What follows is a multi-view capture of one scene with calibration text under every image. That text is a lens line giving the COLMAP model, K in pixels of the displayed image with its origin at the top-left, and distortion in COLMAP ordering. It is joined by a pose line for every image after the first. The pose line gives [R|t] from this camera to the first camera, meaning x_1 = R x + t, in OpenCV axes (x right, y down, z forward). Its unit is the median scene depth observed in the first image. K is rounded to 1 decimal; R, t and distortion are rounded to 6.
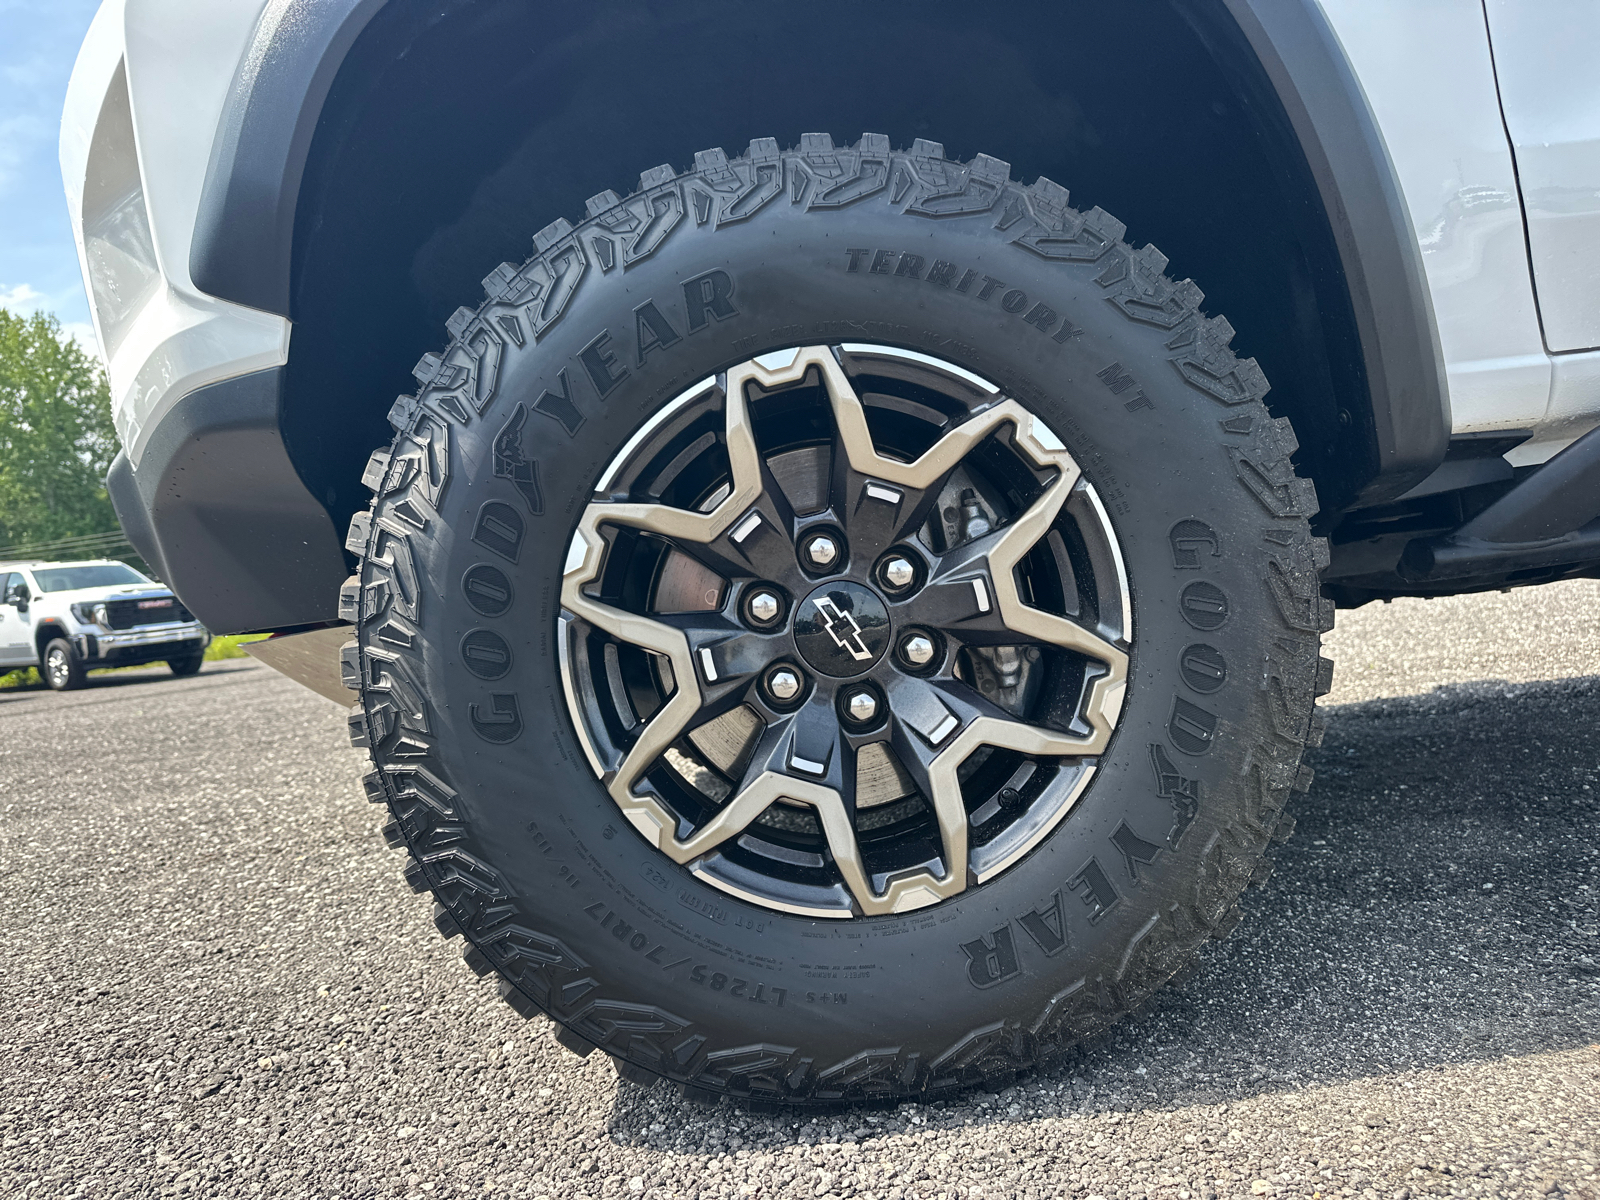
lens RADIAL K [[1167.0, 0, 800.0], [0, 1167.0, 600.0], [0, 0, 1]] dist [0.009737, 0.001045]
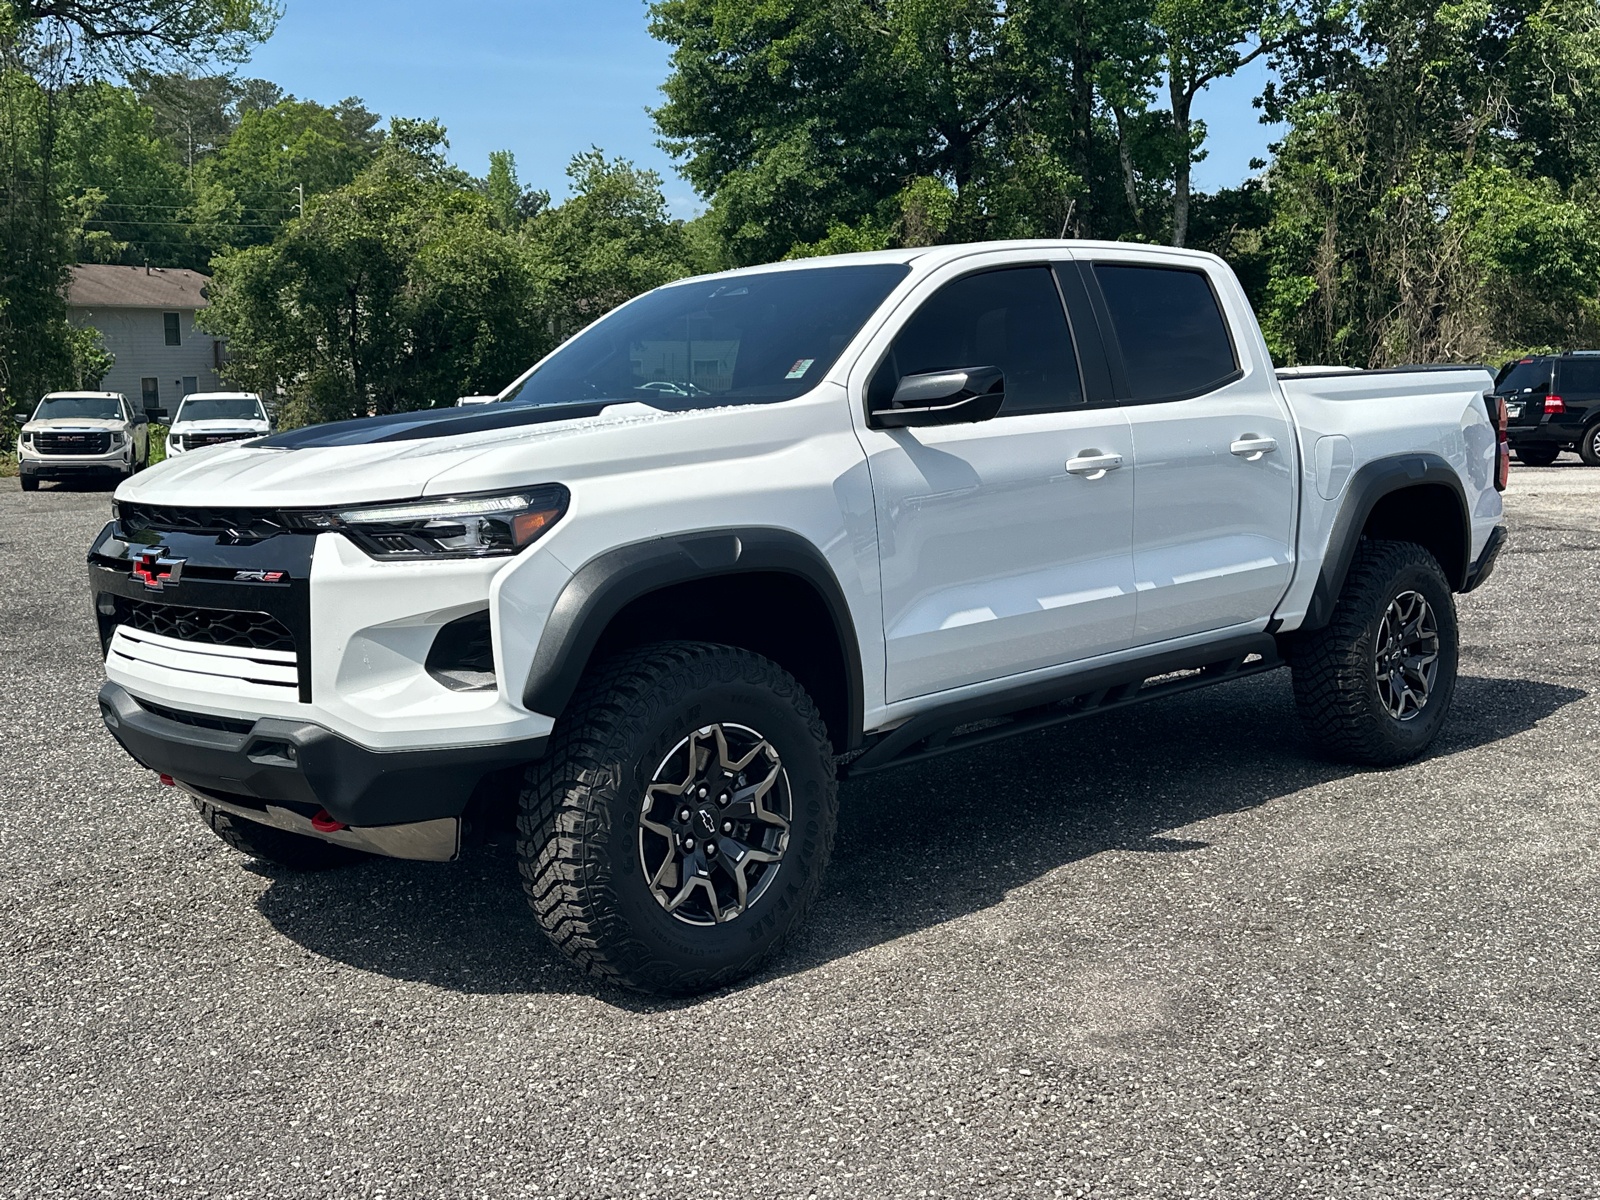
lens RADIAL K [[1788.3, 0, 800.0], [0, 1788.3, 600.0], [0, 0, 1]] dist [0.023786, -0.007229]
pose [[0.738502, 0.017201, 0.674032, -2.738439], [-0.055301, 0.997852, 0.035125, -0.676779], [-0.671980, -0.063214, 0.737867, -2.291412]]
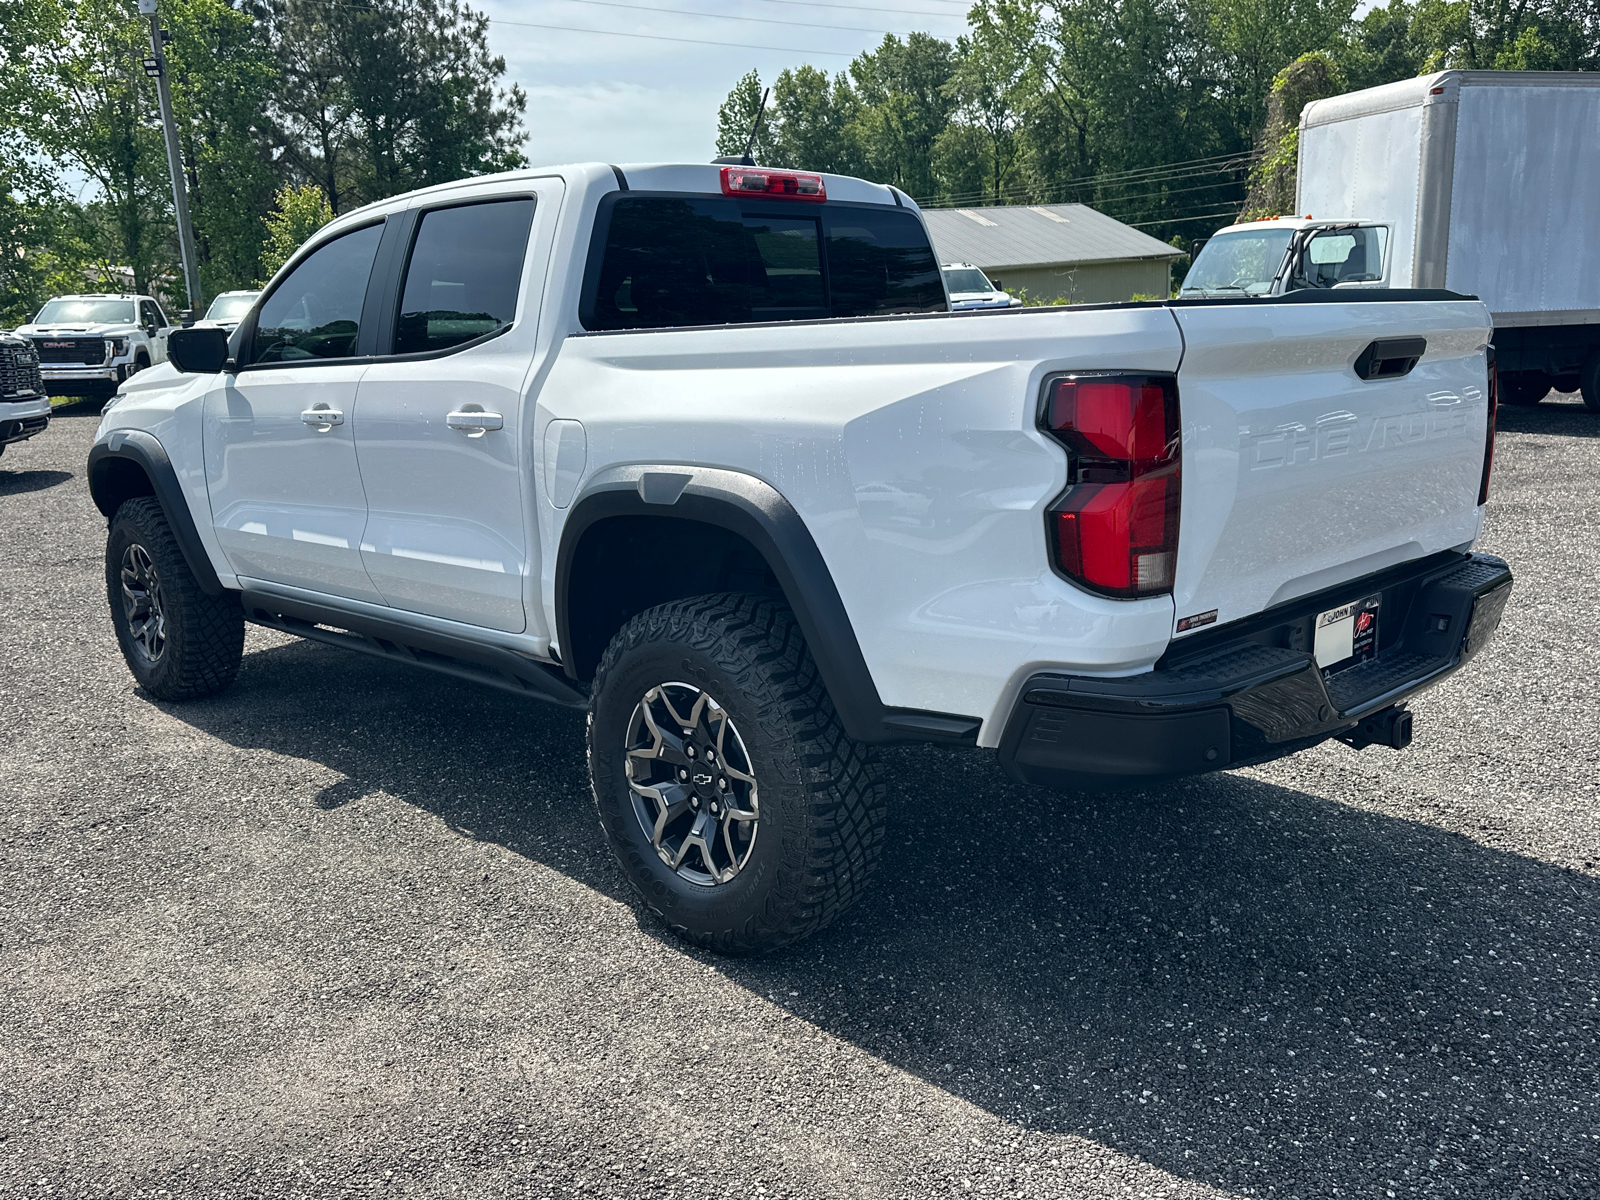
lens RADIAL K [[1358.6, 0, 800.0], [0, 1358.6, 600.0], [0, 0, 1]] dist [0.037878, -0.005294]
pose [[0.681699, 0.234663, -0.692979, 5.791366], [-0.045381, 0.958906, 0.280072, -1.685699], [0.730224, -0.159477, 0.664334, -0.745544]]
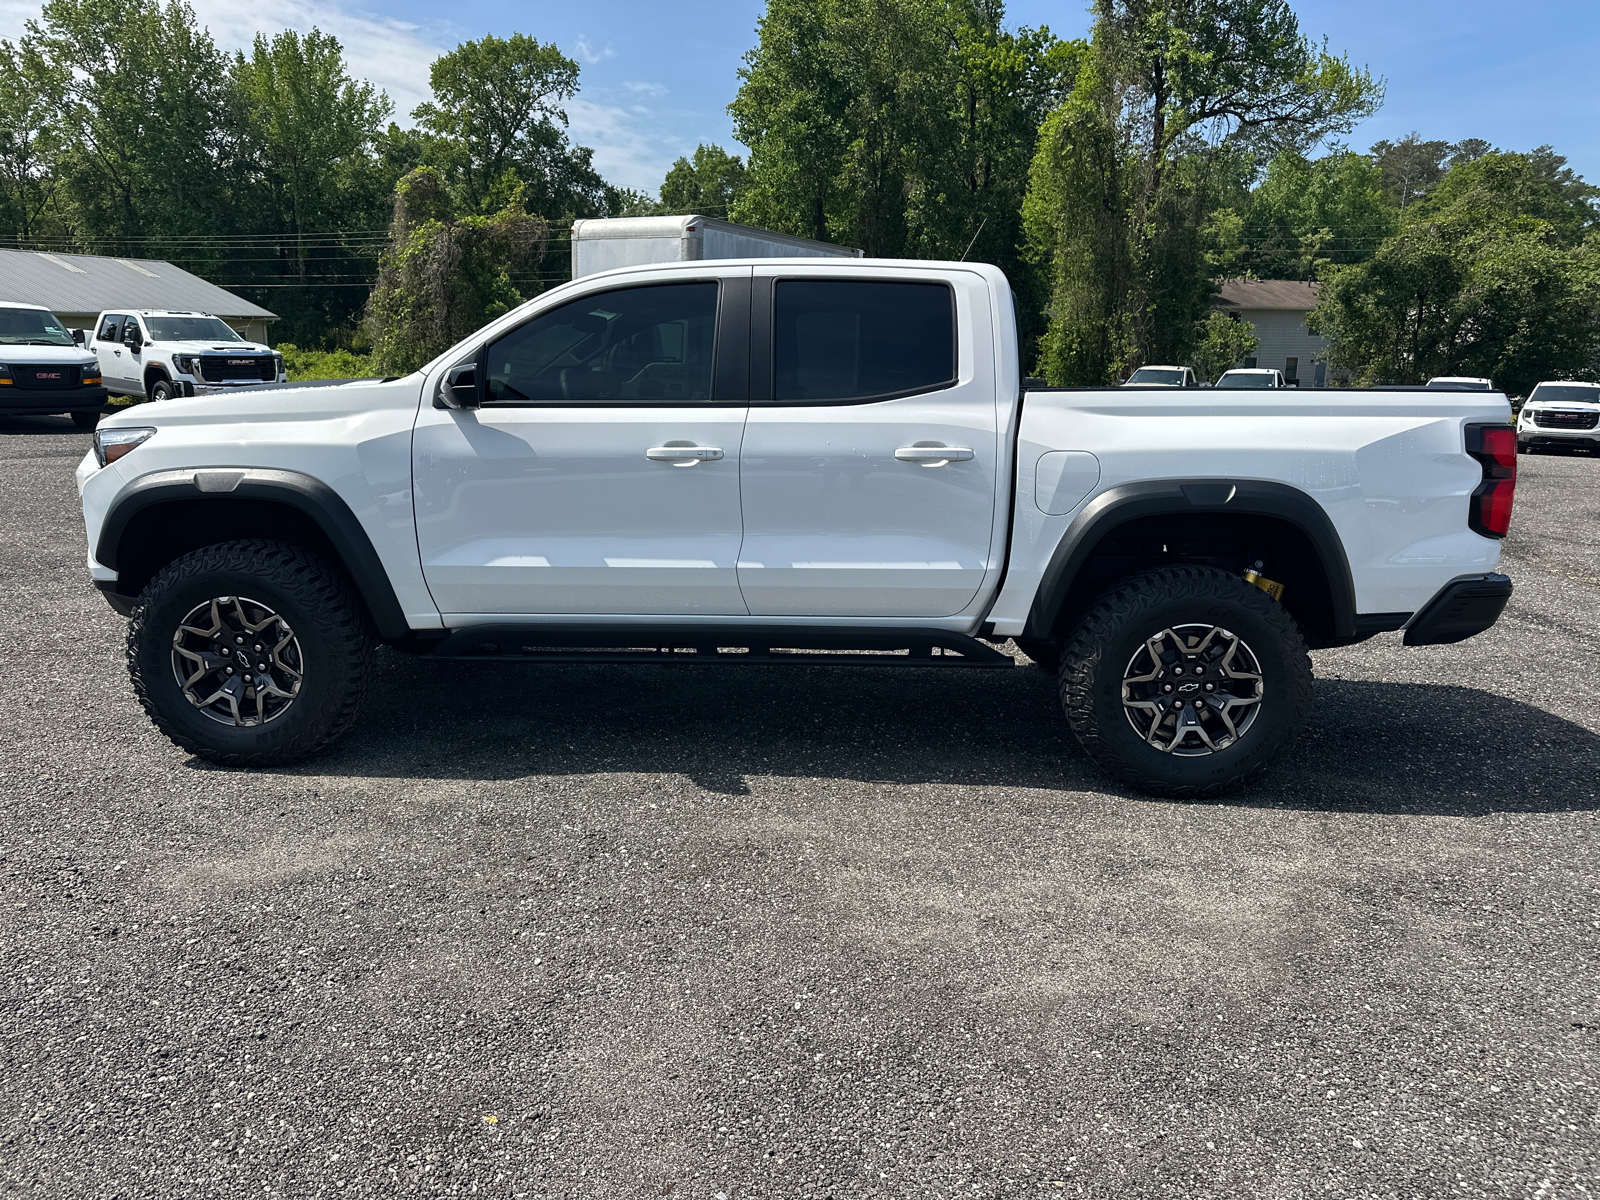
lens RADIAL K [[1150.8, 0, 806.2], [0, 1150.8, 572.9], [0, 0, 1]] dist [0.025932, -0.007791]
pose [[0.988180, 0.141689, -0.058514, 2.311102], [-0.129479, 0.975799, 0.176214, -1.315538], [0.082065, -0.166555, 0.982611, -2.961938]]
